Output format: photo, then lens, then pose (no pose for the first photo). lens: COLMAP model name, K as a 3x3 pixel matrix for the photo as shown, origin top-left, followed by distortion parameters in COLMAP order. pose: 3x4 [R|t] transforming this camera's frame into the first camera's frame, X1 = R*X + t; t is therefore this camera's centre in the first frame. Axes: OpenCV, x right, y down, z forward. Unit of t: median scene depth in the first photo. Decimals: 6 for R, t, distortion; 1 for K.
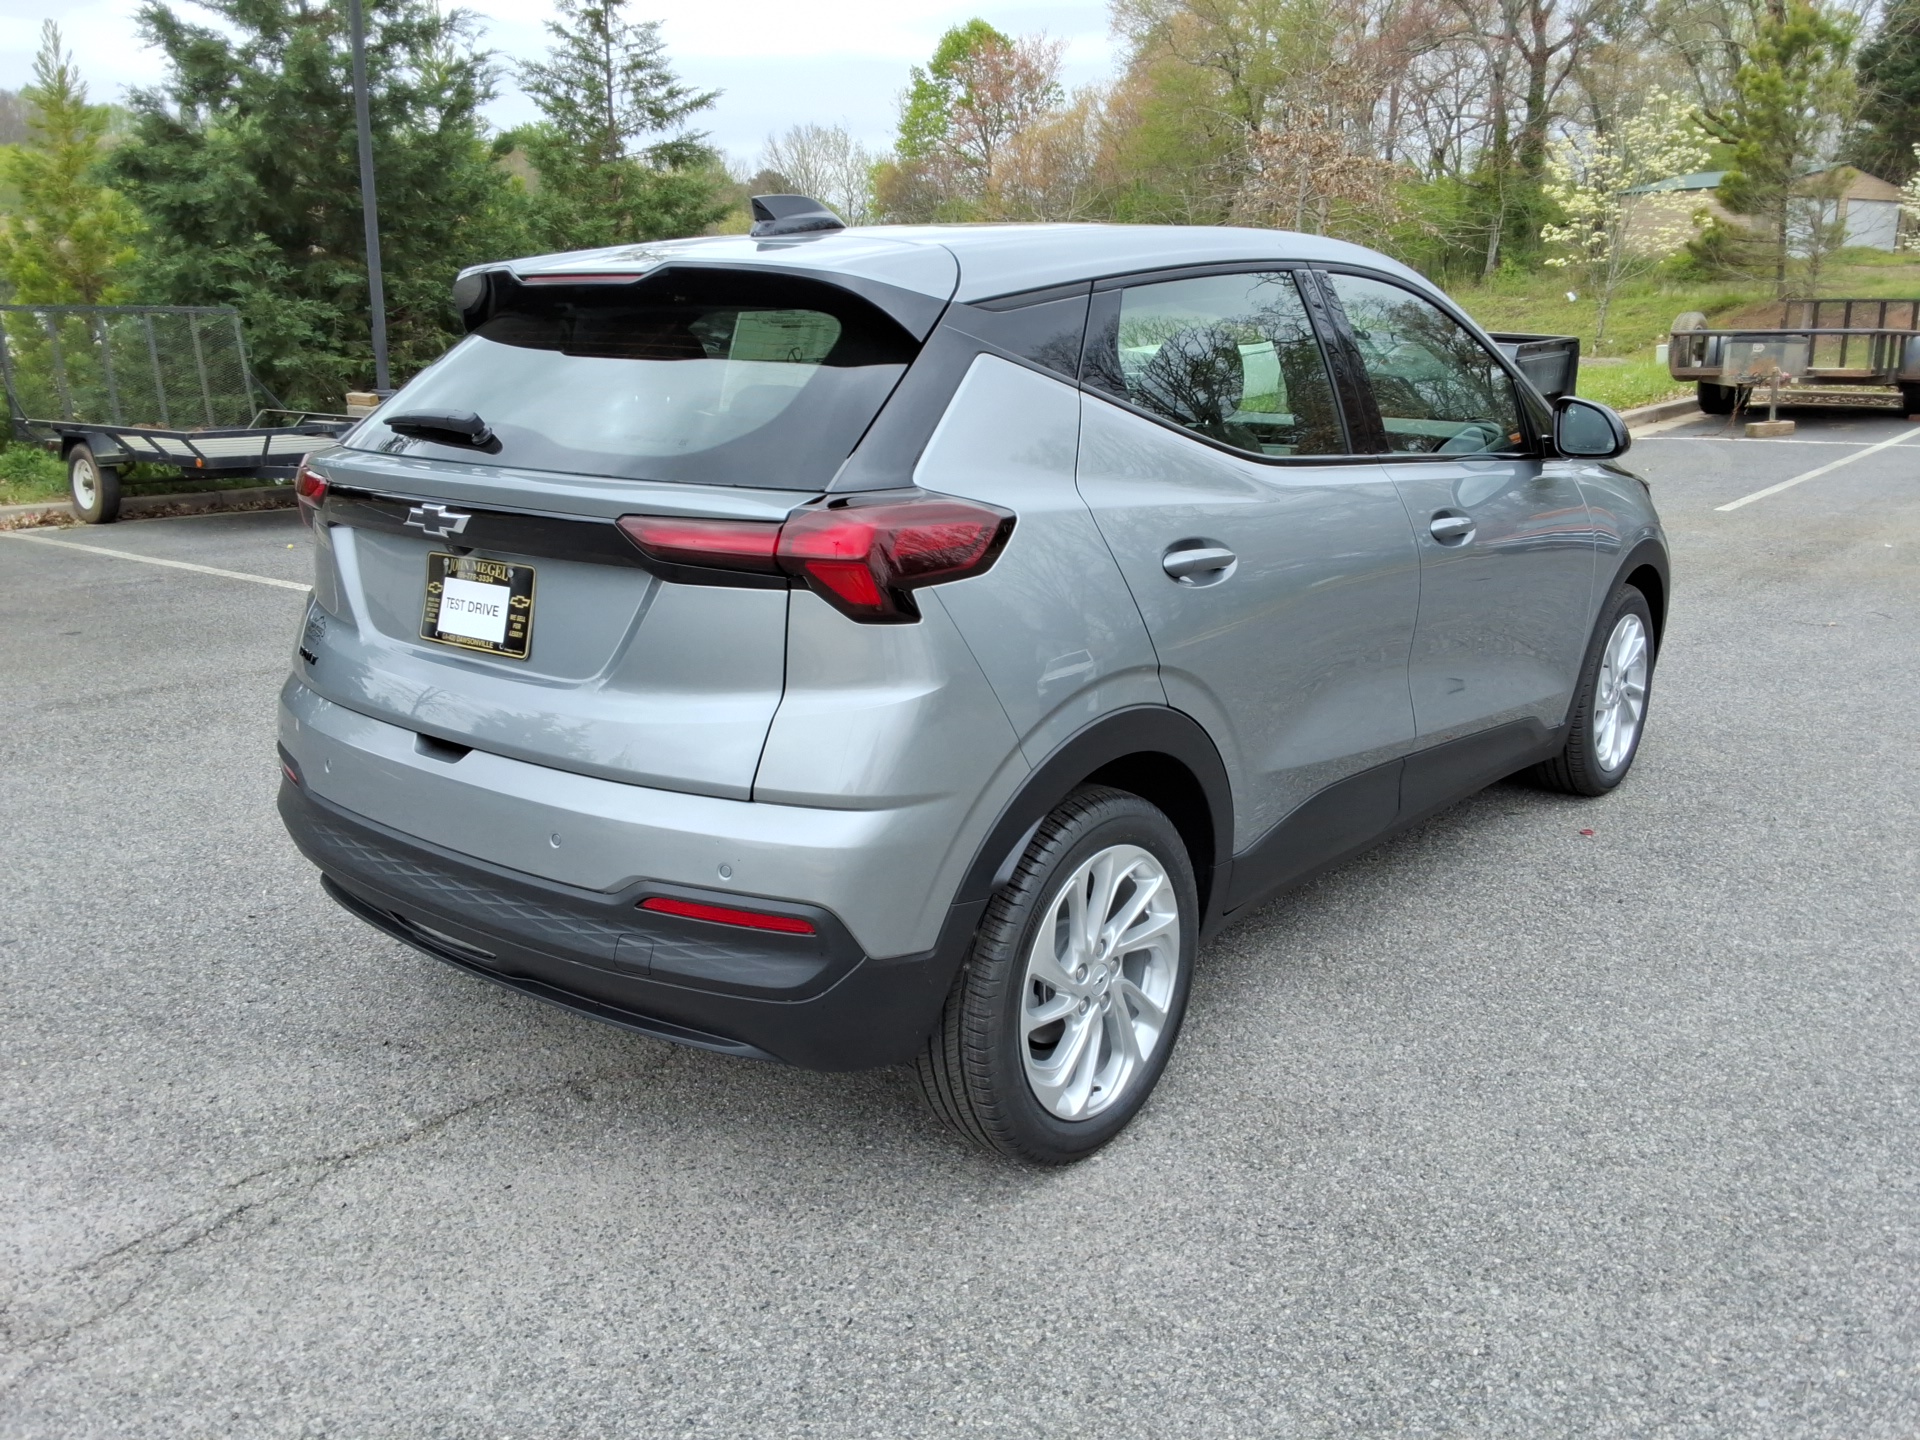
lens RADIAL K [[1536.1, 0, 975.4], [0, 1536.1, 686.6], [0, 0, 1]] dist [0.132298, -0.215164]
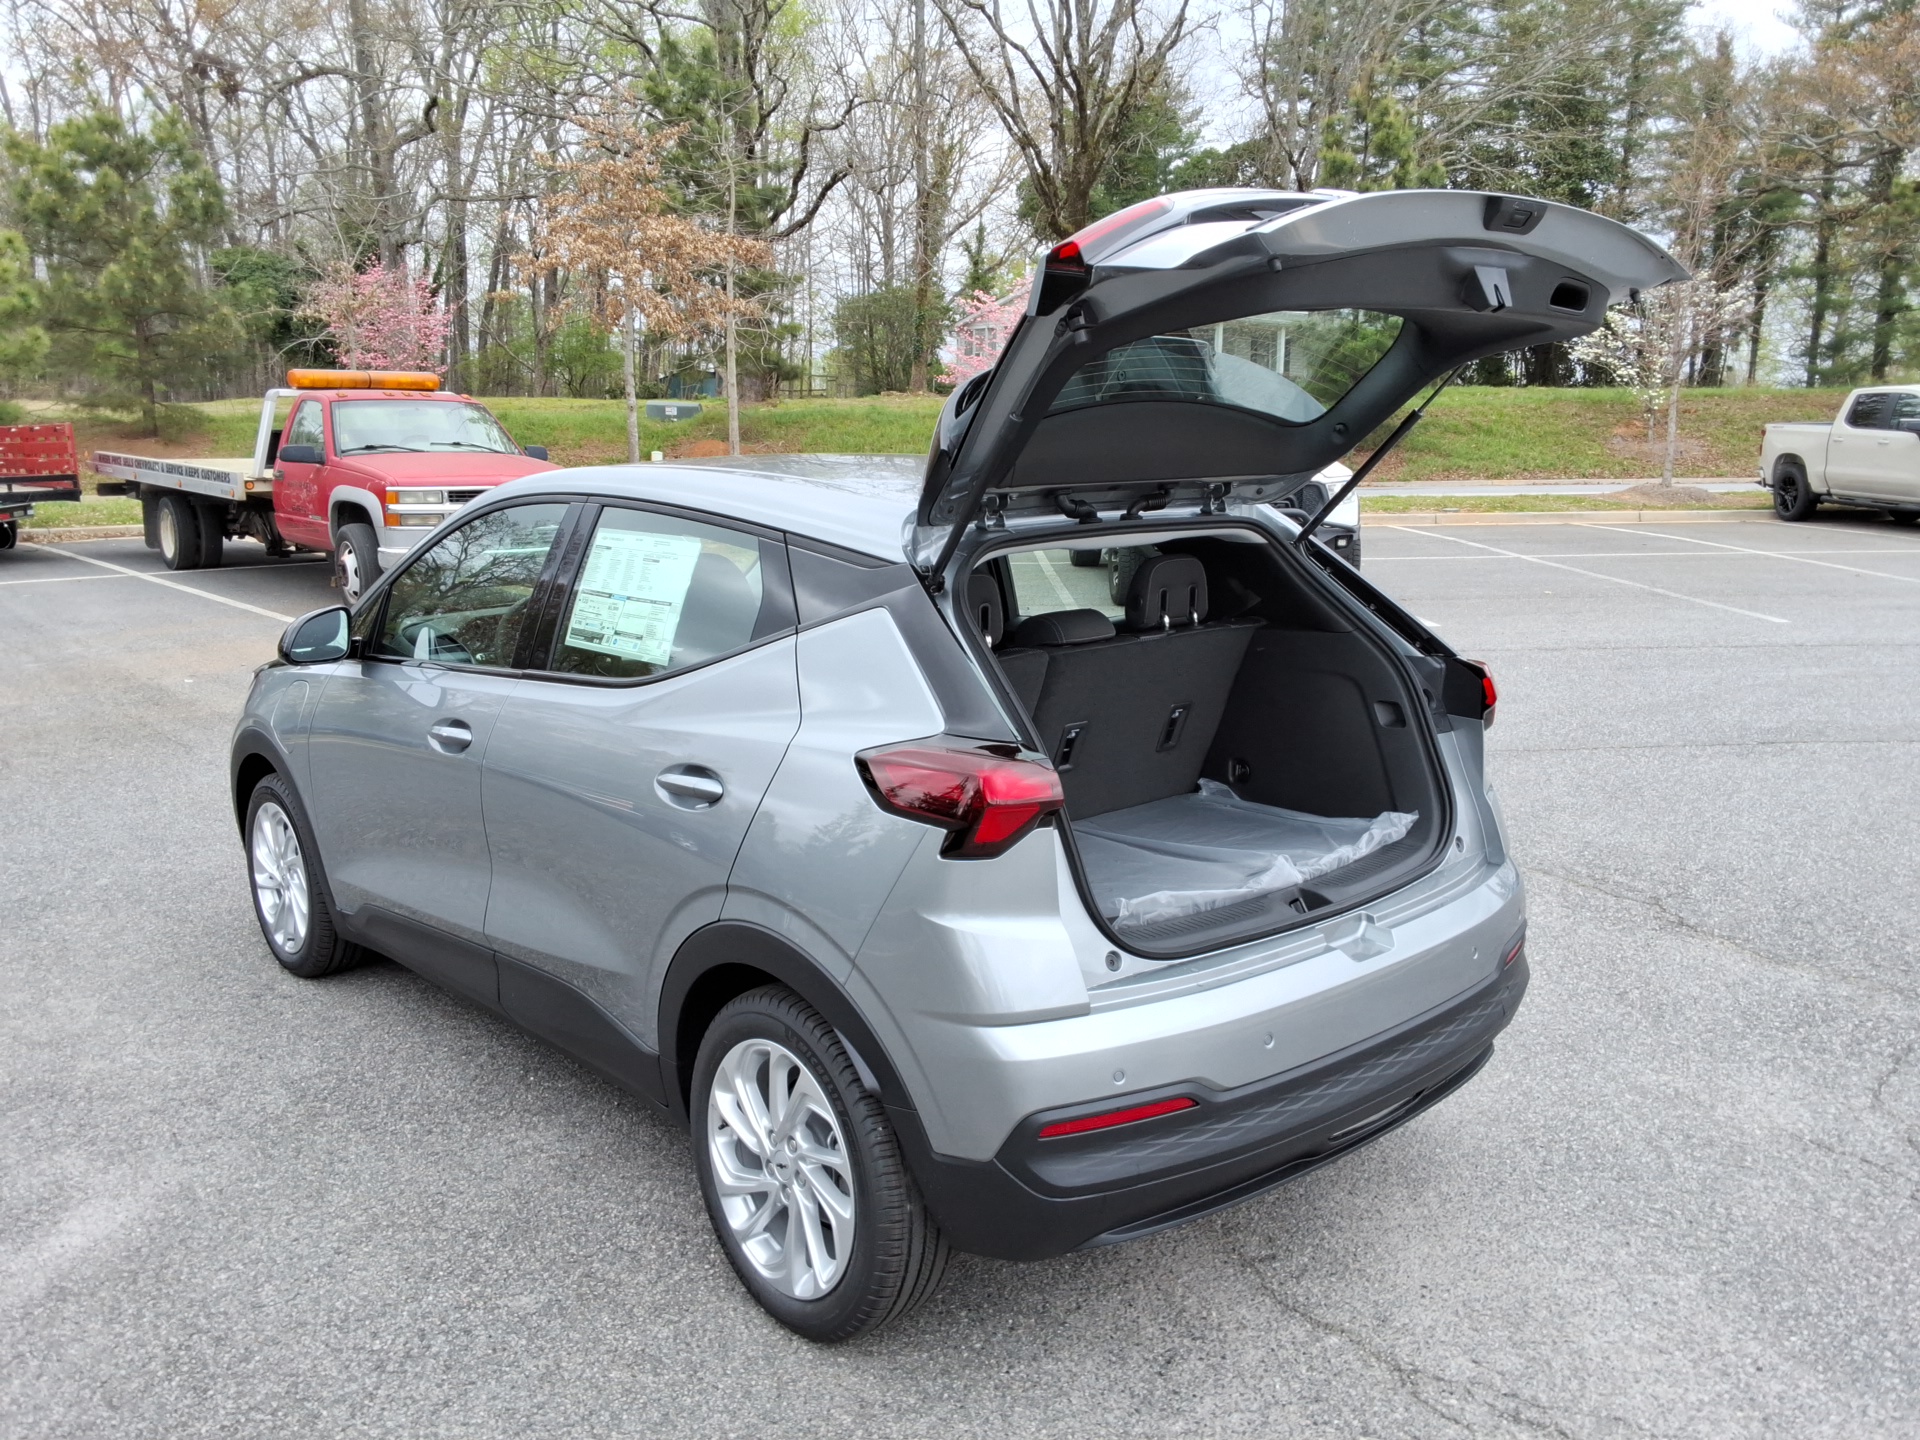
lens RADIAL K [[1536.1, 0, 975.4], [0, 1536.1, 686.6], [0, 0, 1]] dist [0.132298, -0.215164]
pose [[0.152661, -0.165384, 0.974342, -1.344944], [0.236030, 0.963469, 0.126556, -0.325900], [-0.959679, 0.210654, 0.186120, 0.951100]]
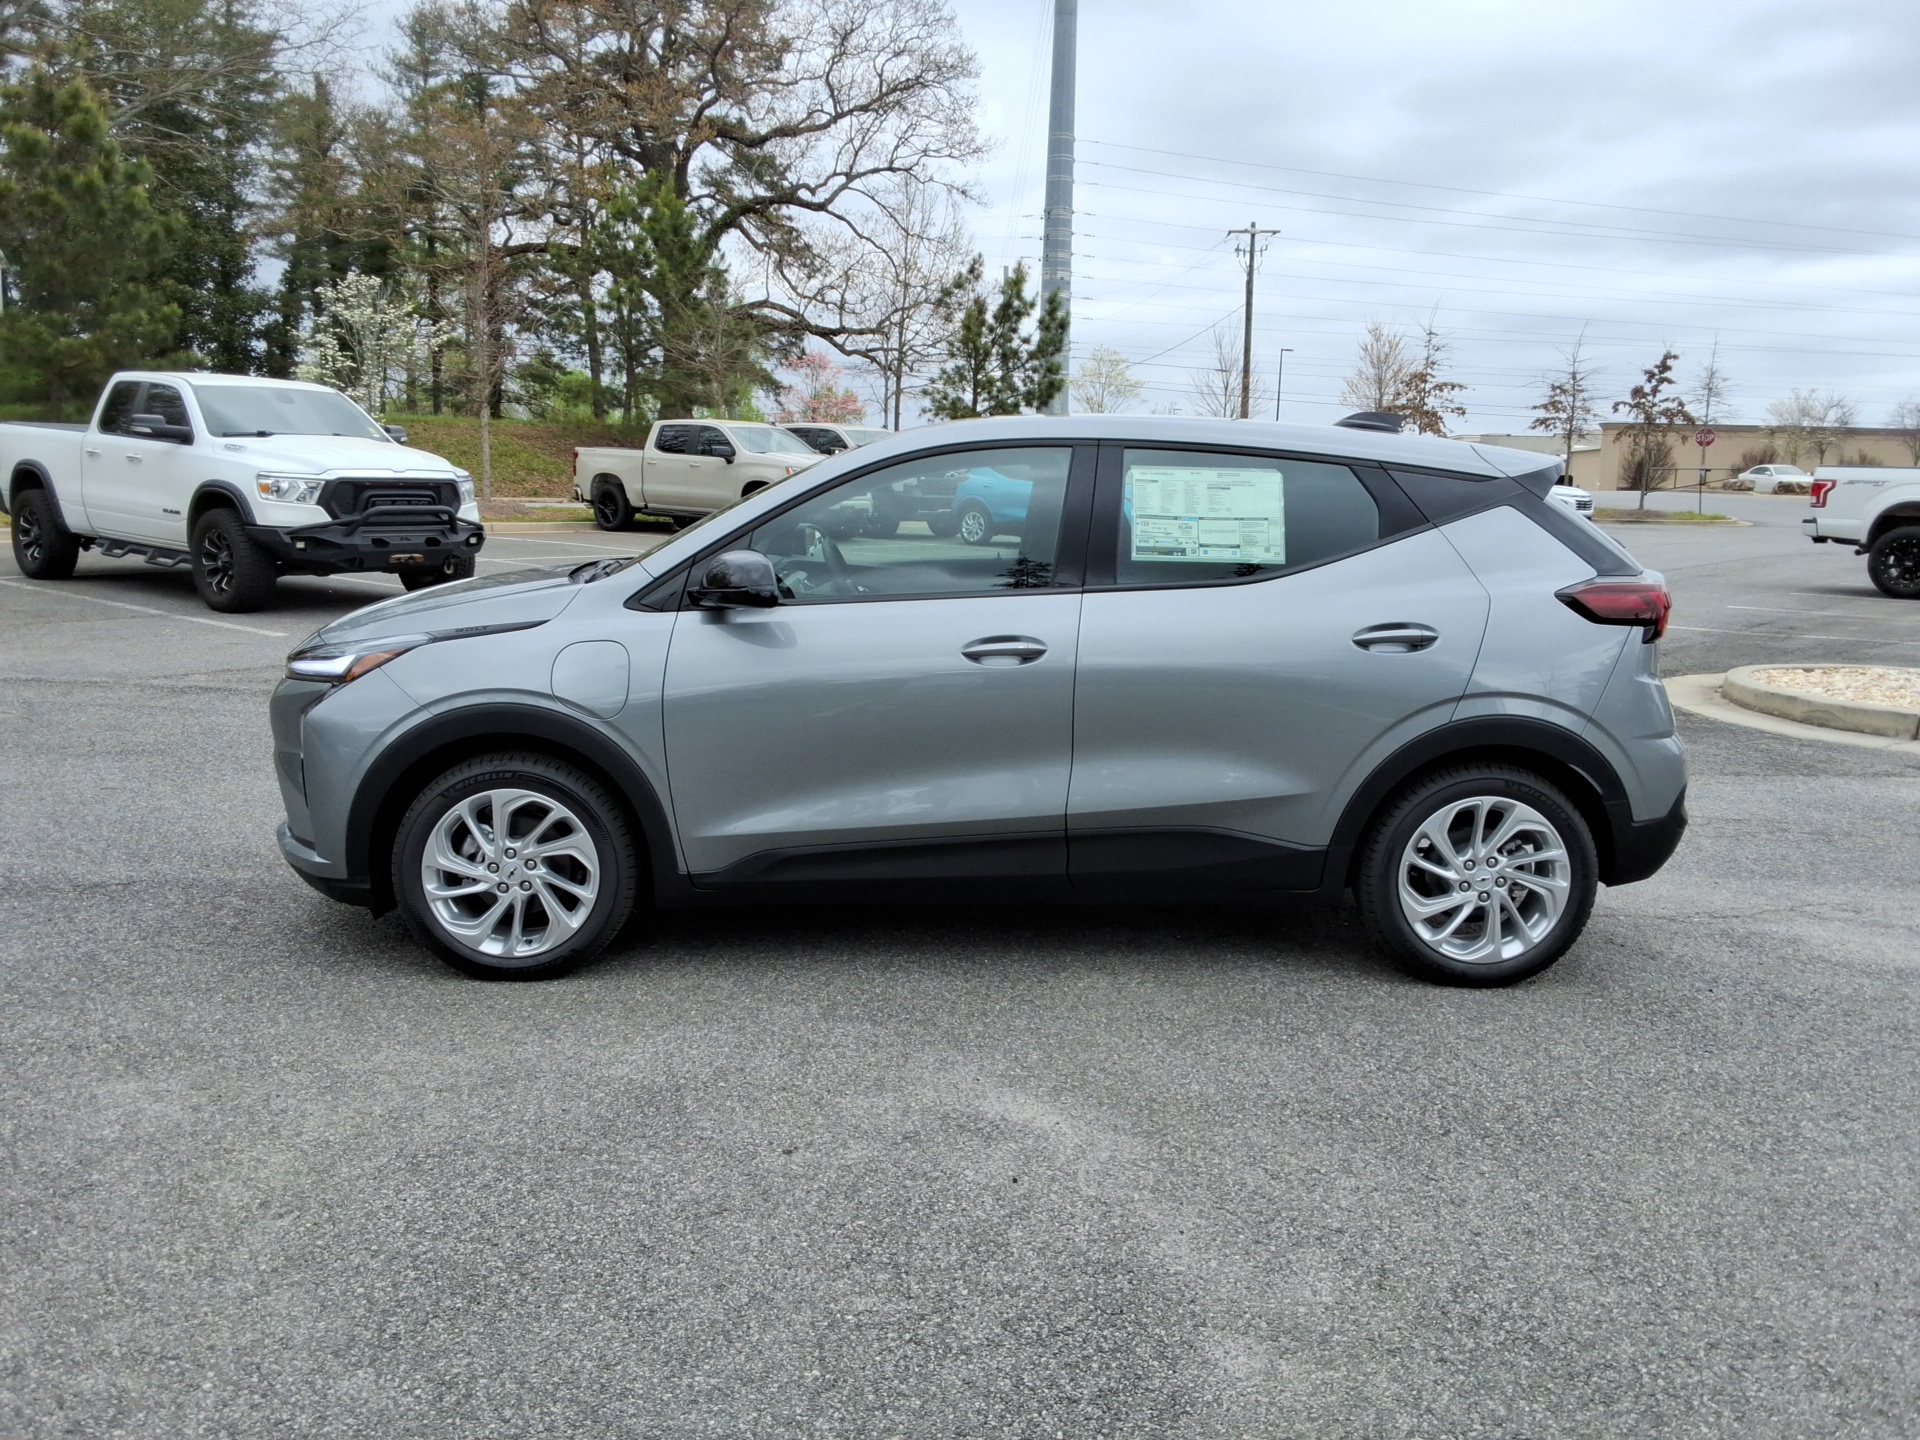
lens RADIAL K [[1543.9, 0, 955.3], [0, 1543.9, 676.9], [0, 0, 1]] dist [0.059247, -0.005384]
pose [[-0.644910, -0.119304, 0.754889, -1.226226], [0.153431, 0.947420, 0.280809, -0.635259], [-0.748699, 0.296920, -0.592696, 2.620359]]
